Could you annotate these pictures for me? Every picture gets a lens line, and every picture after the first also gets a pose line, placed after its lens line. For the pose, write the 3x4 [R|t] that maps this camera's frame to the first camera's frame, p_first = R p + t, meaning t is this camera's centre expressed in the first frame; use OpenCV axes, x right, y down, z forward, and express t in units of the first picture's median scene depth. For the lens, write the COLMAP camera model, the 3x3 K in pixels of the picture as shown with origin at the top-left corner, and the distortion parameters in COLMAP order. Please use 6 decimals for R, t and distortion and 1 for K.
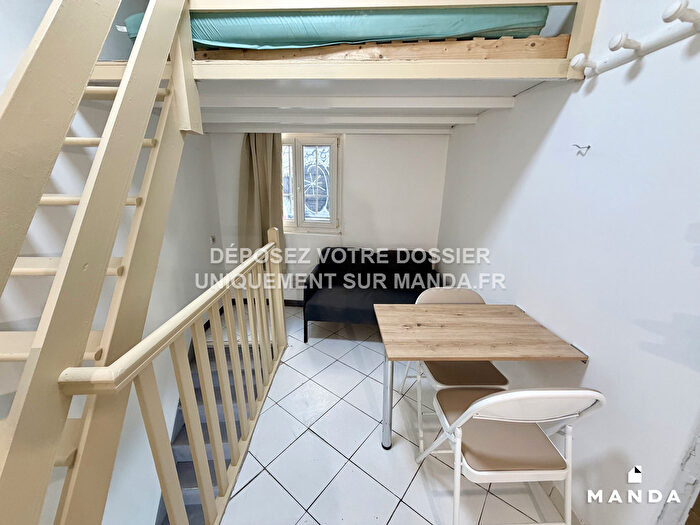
lens RADIAL K [[280.0, 0, 346.0], [0, 280.0, 264.7], [0, 0, 1]] dist [0.003546, 0.000291]
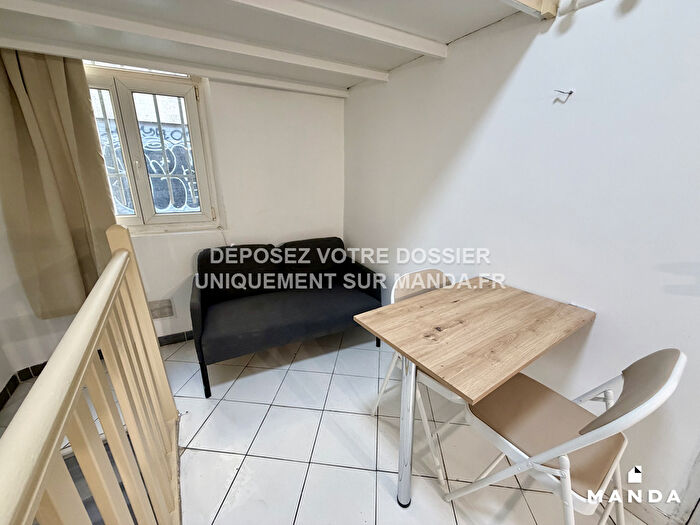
lens RADIAL K [[280.0, 0, 347.4], [0, 280.0, 264.4], [0, 0, 1]] dist [0.003546, 0.000291]
pose [[0.844831, -0.173319, 0.506184, -0.247328], [0.160521, 0.984602, 0.069217, -0.032810], [-0.510386, 0.022776, 0.859644, 0.447218]]
